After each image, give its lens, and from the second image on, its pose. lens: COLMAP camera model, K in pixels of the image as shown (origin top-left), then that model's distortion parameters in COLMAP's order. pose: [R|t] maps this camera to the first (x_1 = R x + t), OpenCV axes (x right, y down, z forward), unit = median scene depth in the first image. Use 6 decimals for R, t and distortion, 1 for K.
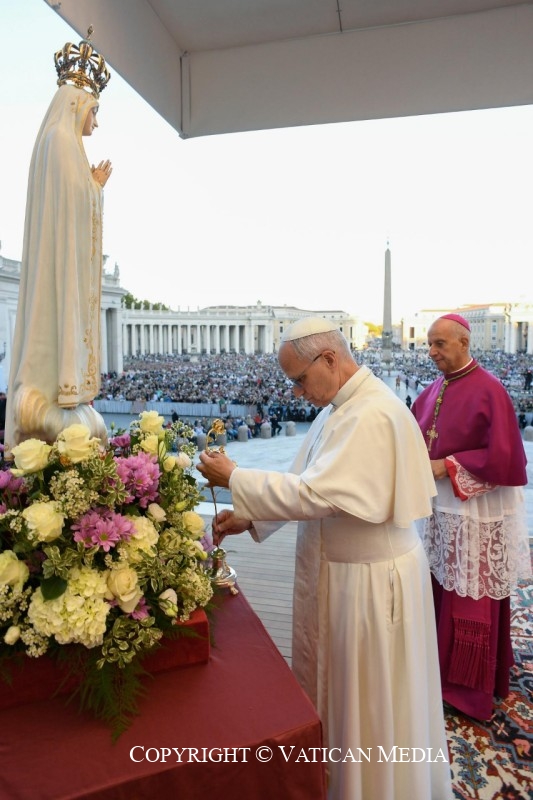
lens RADIAL K [[605.7, 0, 266.5], [0, 605.7, 400.0], [0, 0, 1]] dist [-0.109394, 0.114371]
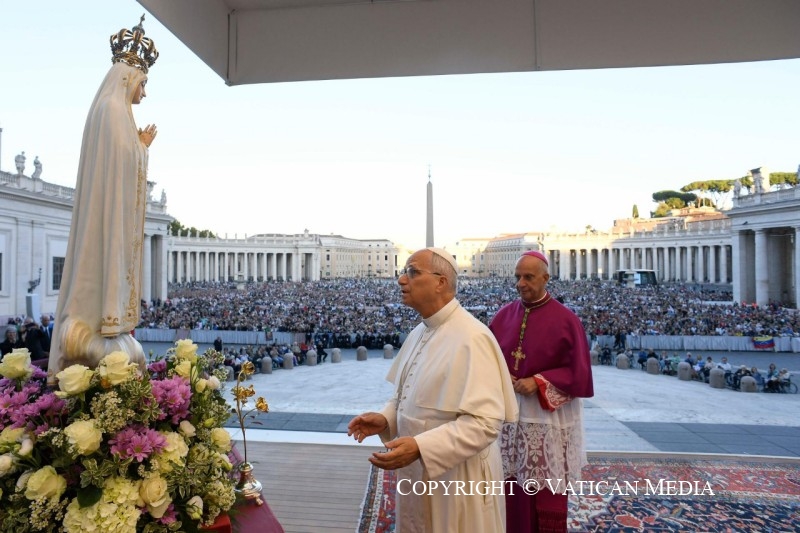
lens RADIAL K [[605.7, 0, 399.7], [0, 605.7, 248.3], [0, 0, 1]] dist [-0.109394, 0.114371]
pose [[0.990845, 0.004339, 0.134934, 0.060342], [0.012991, 0.991780, -0.127291, -0.003561], [-0.134377, 0.127879, 0.982644, -0.198511]]
